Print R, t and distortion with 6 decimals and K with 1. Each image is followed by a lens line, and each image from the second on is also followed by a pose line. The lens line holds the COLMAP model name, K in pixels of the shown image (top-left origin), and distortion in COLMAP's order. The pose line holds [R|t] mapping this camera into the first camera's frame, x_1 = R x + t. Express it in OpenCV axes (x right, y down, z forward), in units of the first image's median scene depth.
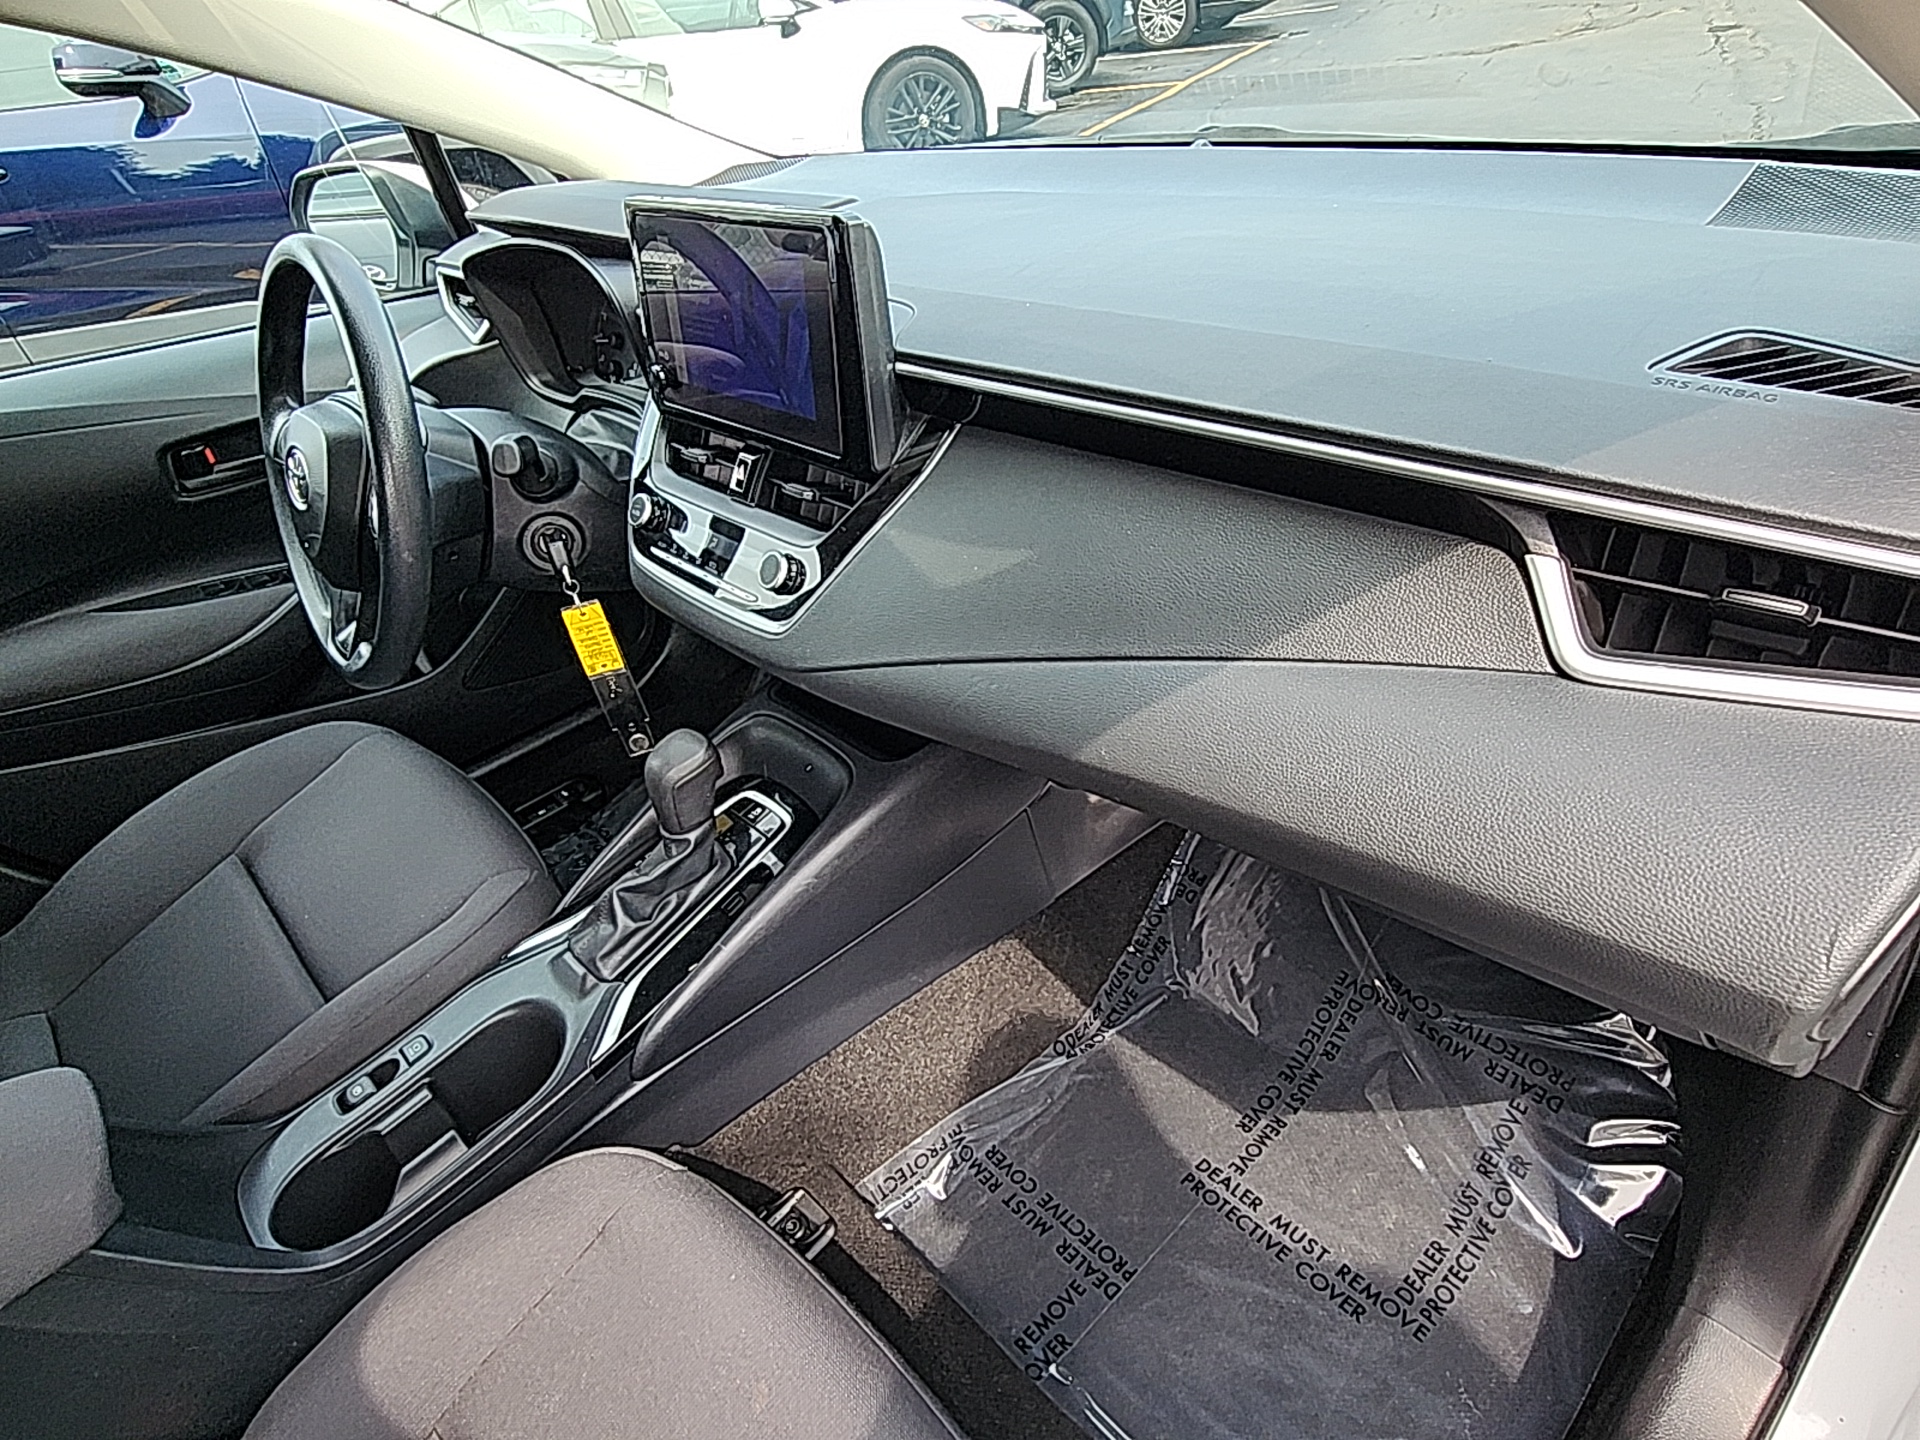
lens RADIAL K [[1068.9, 0, 972.9], [0, 1068.9, 722.7], [0, 0, 1]] dist [0.003047, -0.000168]
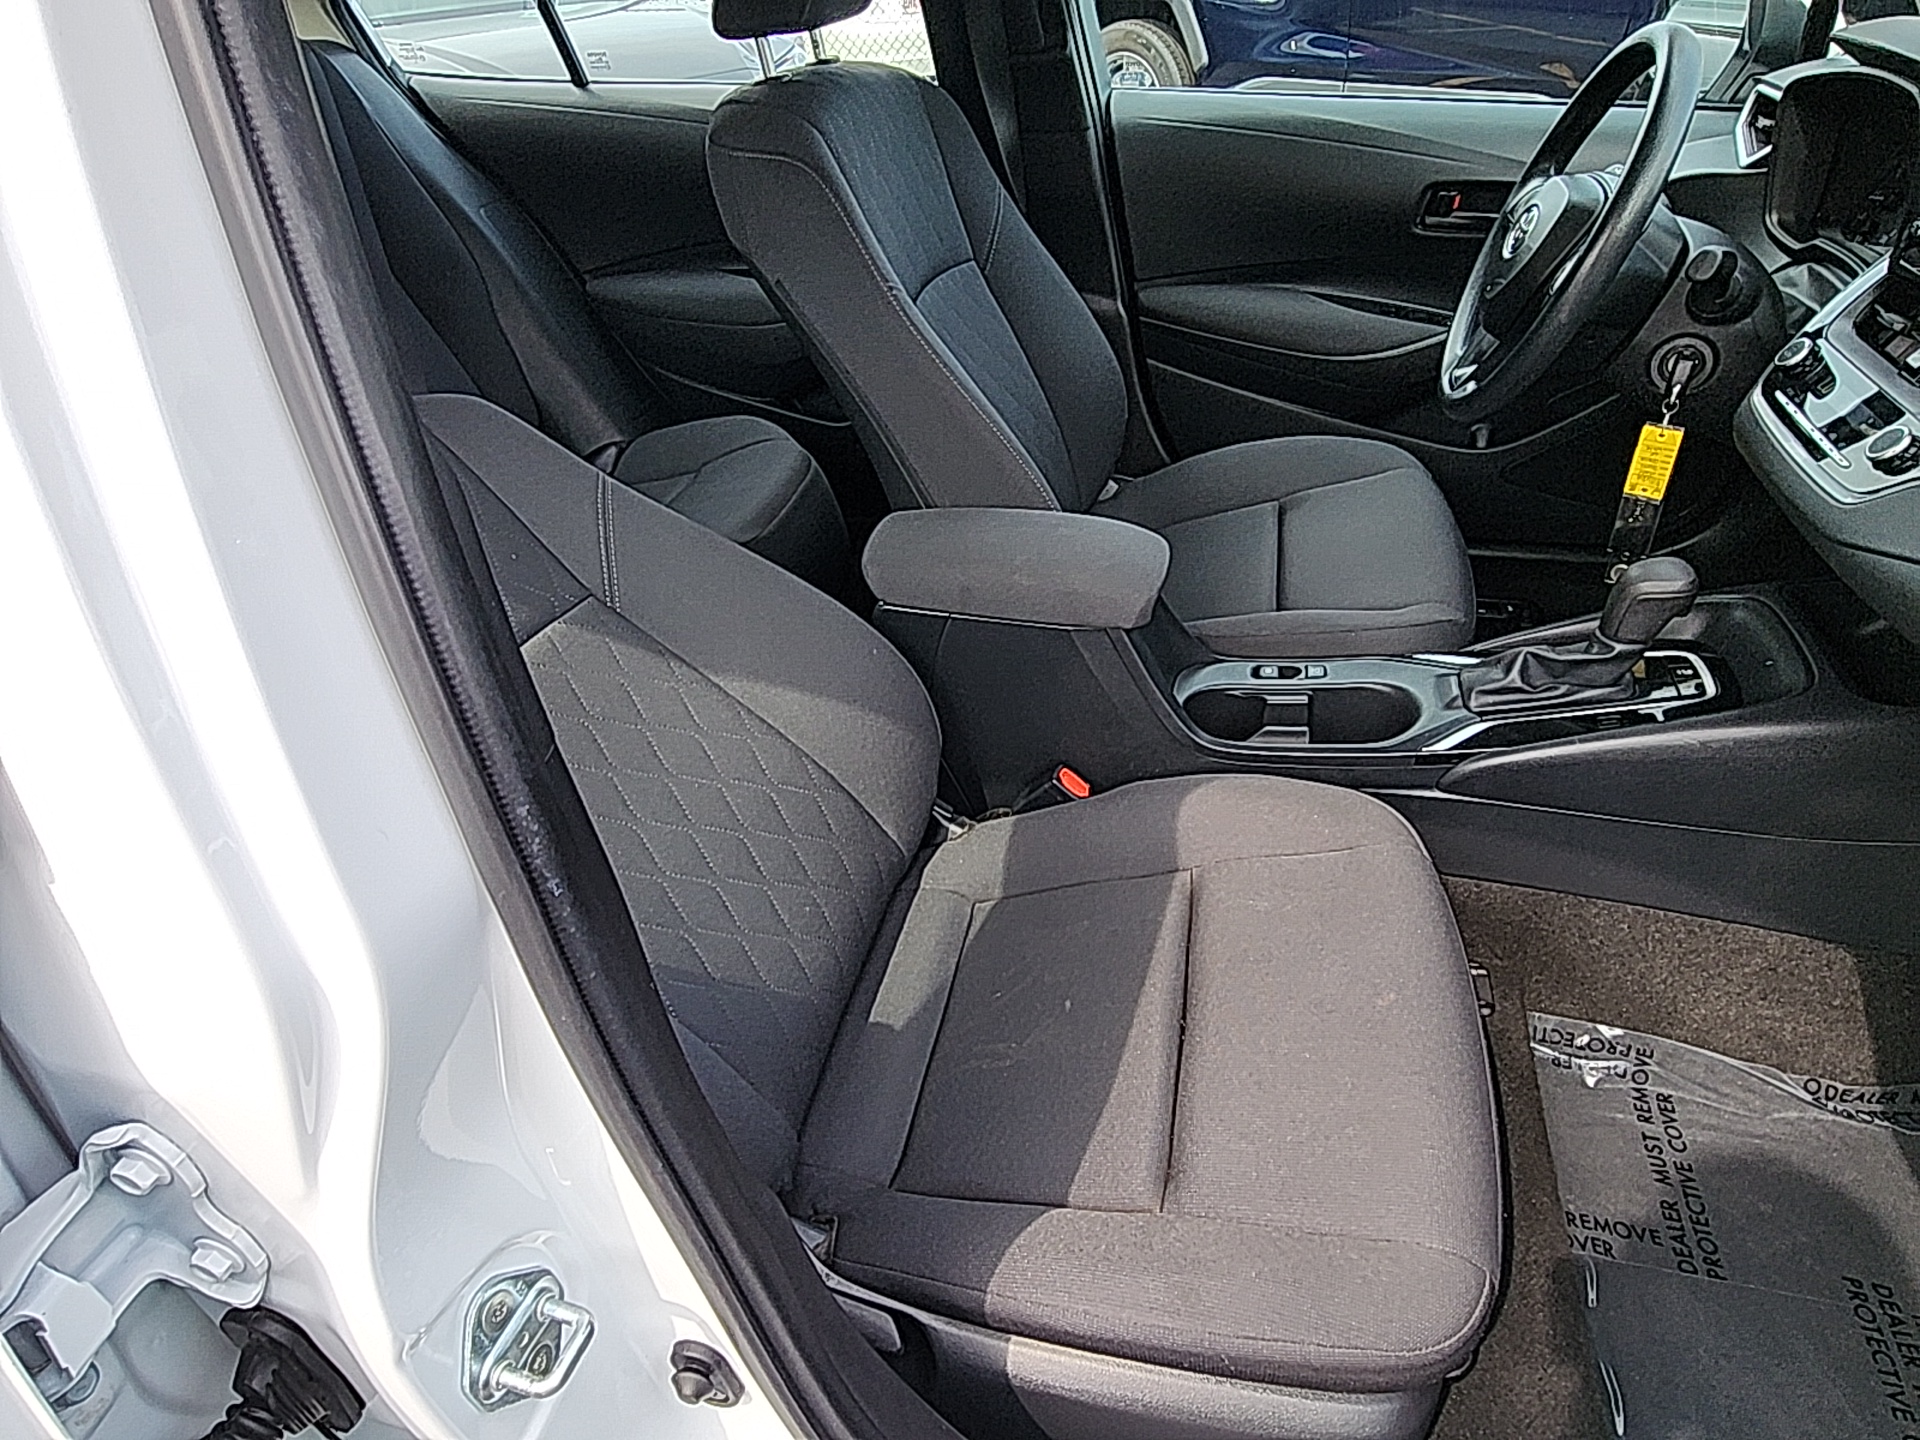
lens RADIAL K [[1068.9, 0, 972.9], [0, 1068.9, 722.7], [0, 0, 1]] dist [0.003047, -0.000168]
pose [[0.537874, 0.576245, -0.615332, 0.088050], [-0.489462, 0.807747, 0.328590, 0.117004], [0.686381, 0.124442, 0.716516, -0.200290]]
